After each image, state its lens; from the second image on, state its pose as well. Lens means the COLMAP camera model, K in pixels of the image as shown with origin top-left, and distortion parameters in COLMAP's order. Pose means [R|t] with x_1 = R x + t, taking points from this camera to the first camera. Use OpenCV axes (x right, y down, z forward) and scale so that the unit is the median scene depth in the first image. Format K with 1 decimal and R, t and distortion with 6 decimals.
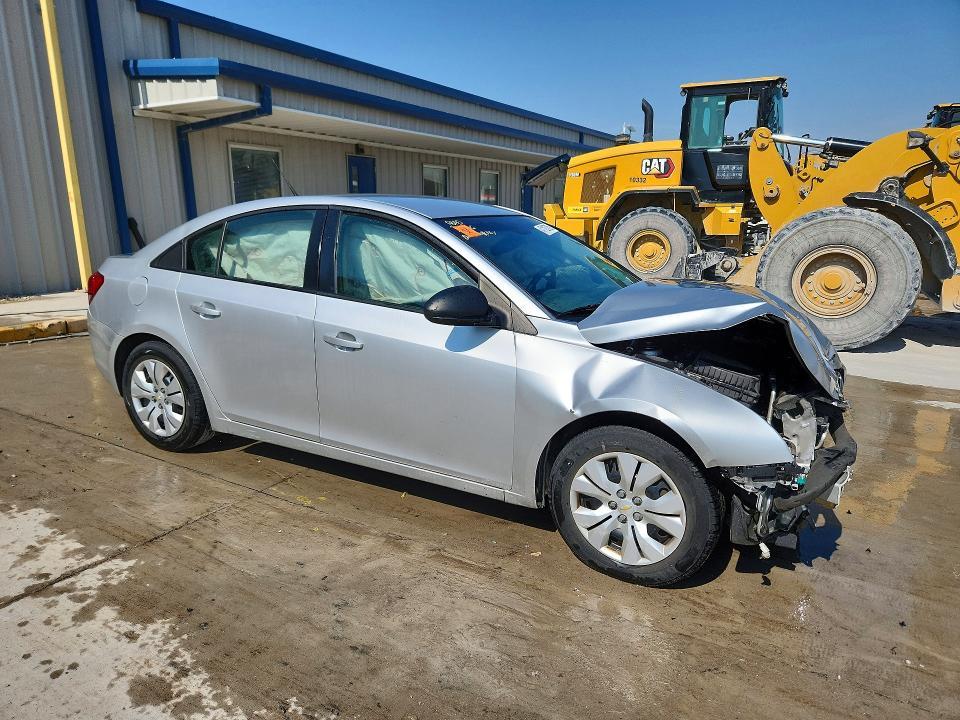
lens RADIAL K [[636.7, 0, 478.7], [0, 636.7, 368.6], [0, 0, 1]] dist [0.034430, -0.016568]
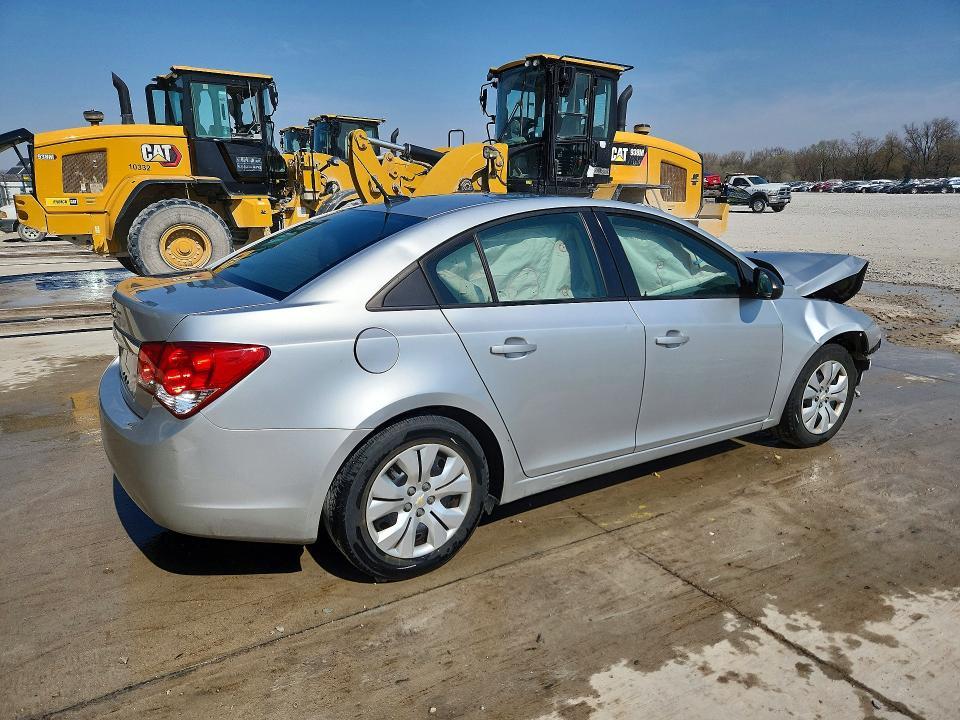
lens RADIAL K [[640.8, 0, 478.5], [0, 640.8, 354.0], [0, 0, 1]] dist [0.033337, -0.010633]
pose [[0.495903, -0.210536, 0.842470, -1.064295], [0.215256, 0.969689, 0.115623, -0.176084], [-0.841276, 0.124009, 0.526190, 0.618394]]
